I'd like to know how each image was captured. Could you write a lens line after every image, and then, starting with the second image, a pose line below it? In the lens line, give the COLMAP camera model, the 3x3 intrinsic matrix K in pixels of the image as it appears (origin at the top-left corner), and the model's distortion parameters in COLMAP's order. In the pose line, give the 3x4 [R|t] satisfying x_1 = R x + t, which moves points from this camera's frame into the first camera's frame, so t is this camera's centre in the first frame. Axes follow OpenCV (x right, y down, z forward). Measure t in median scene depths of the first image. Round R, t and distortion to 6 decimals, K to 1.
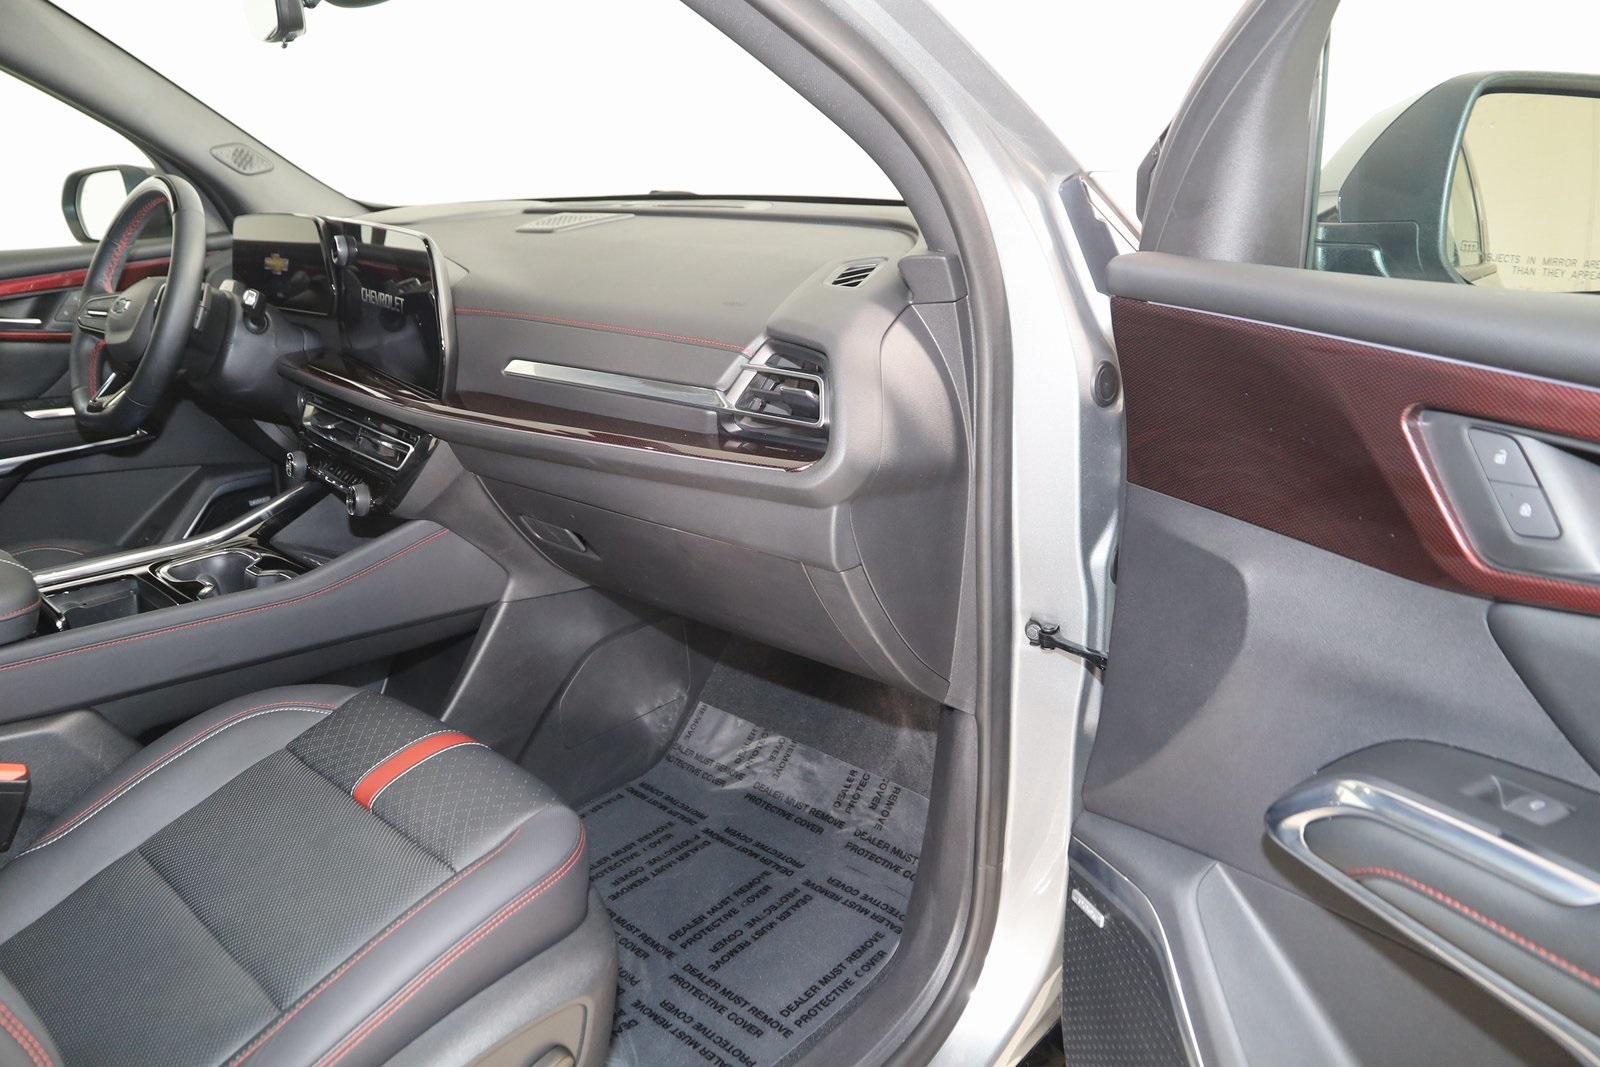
lens RADIAL K [[1053.8, 0, 800.0], [0, 1053.8, 533.5], [0, 0, 1]] dist [-0.118538, 0.053506]
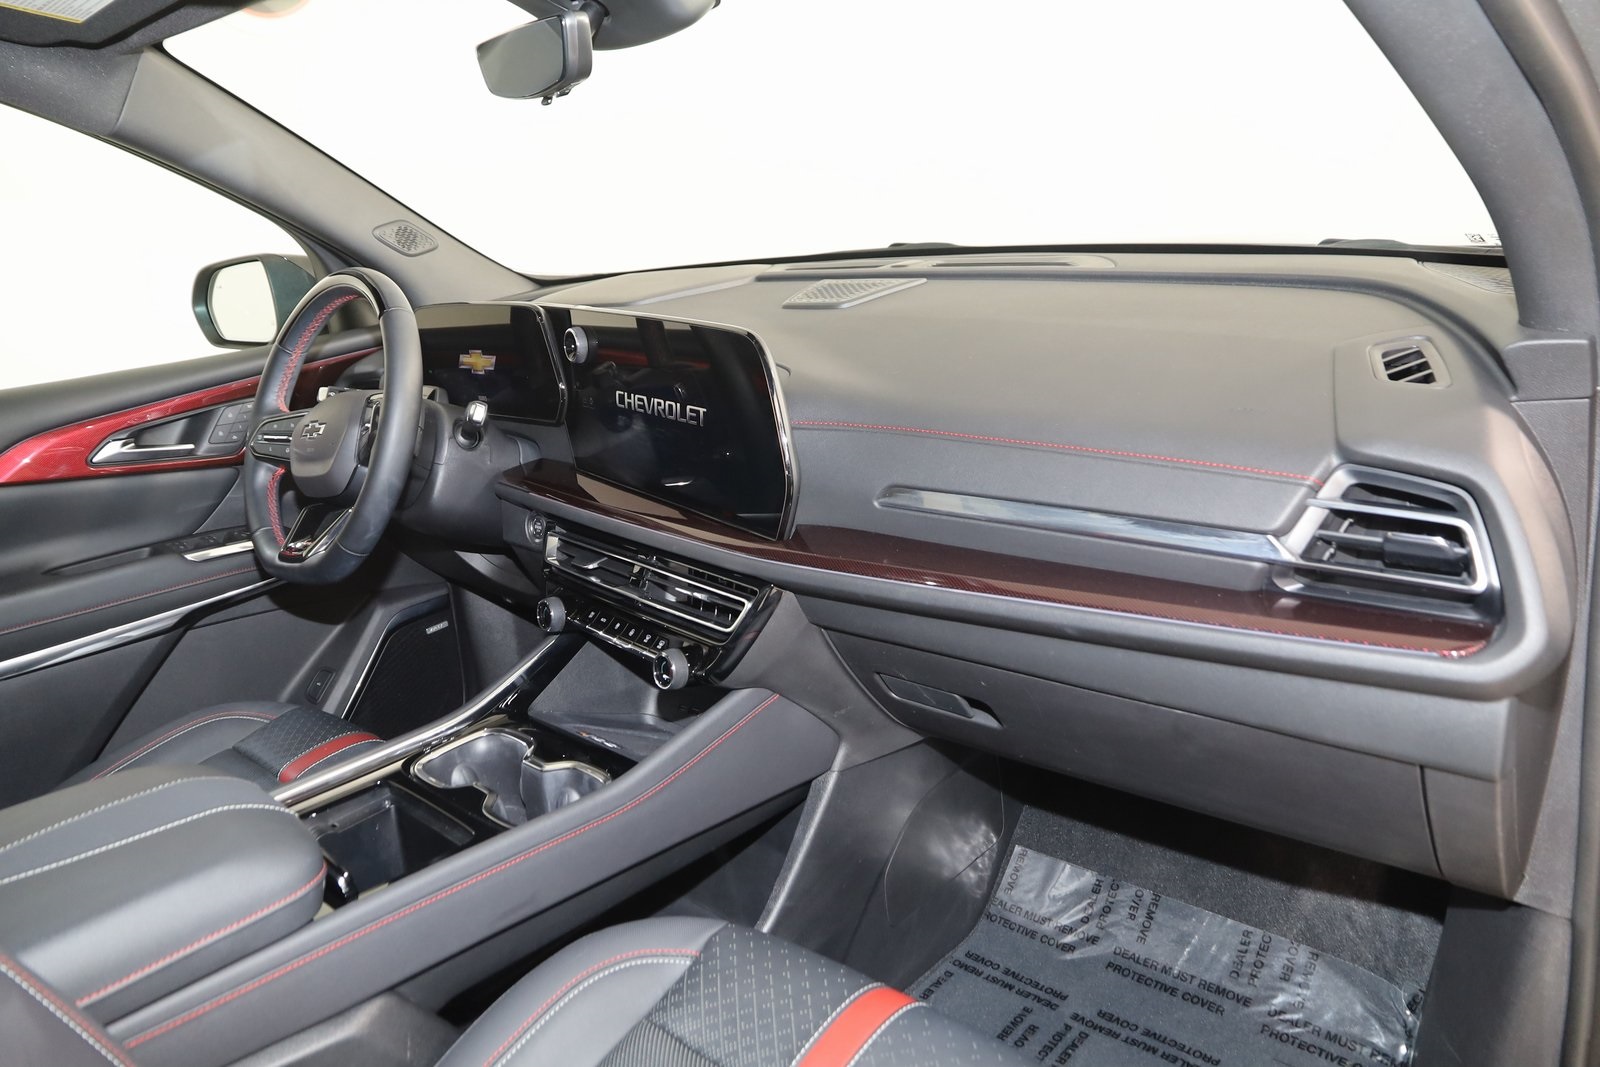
lens RADIAL K [[1053.8, 0, 800.0], [0, 1053.8, 533.5], [0, 0, 1]] dist [-0.118538, 0.053506]
pose [[0.997057, -0.069648, -0.032038, -0.245011], [0.068968, 0.997379, -0.021858, -0.091957], [0.033477, 0.019585, 0.999248, 0.166102]]
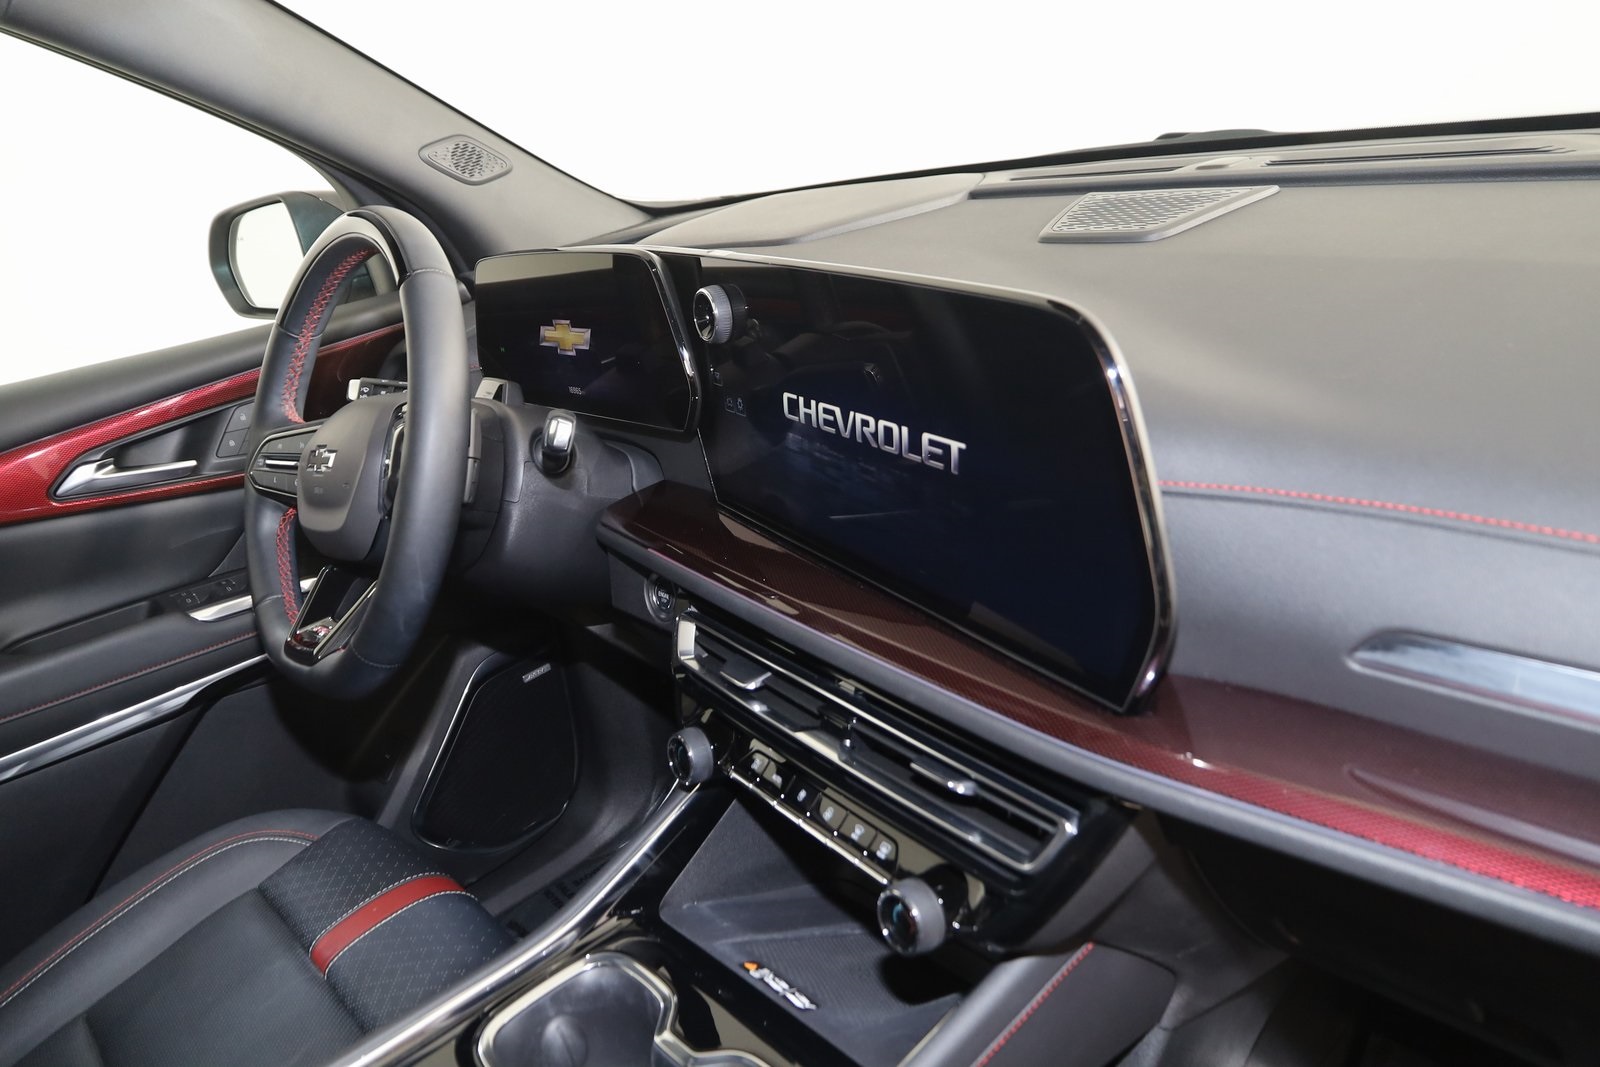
lens RADIAL K [[1053.8, 0, 800.0], [0, 1053.8, 533.5], [0, 0, 1]] dist [-0.118538, 0.053506]
pose [[0.985294, -0.081963, -0.149923, -0.324847], [0.089733, 0.994912, 0.045804, -0.180892], [0.145406, -0.058584, 0.987636, 0.464514]]
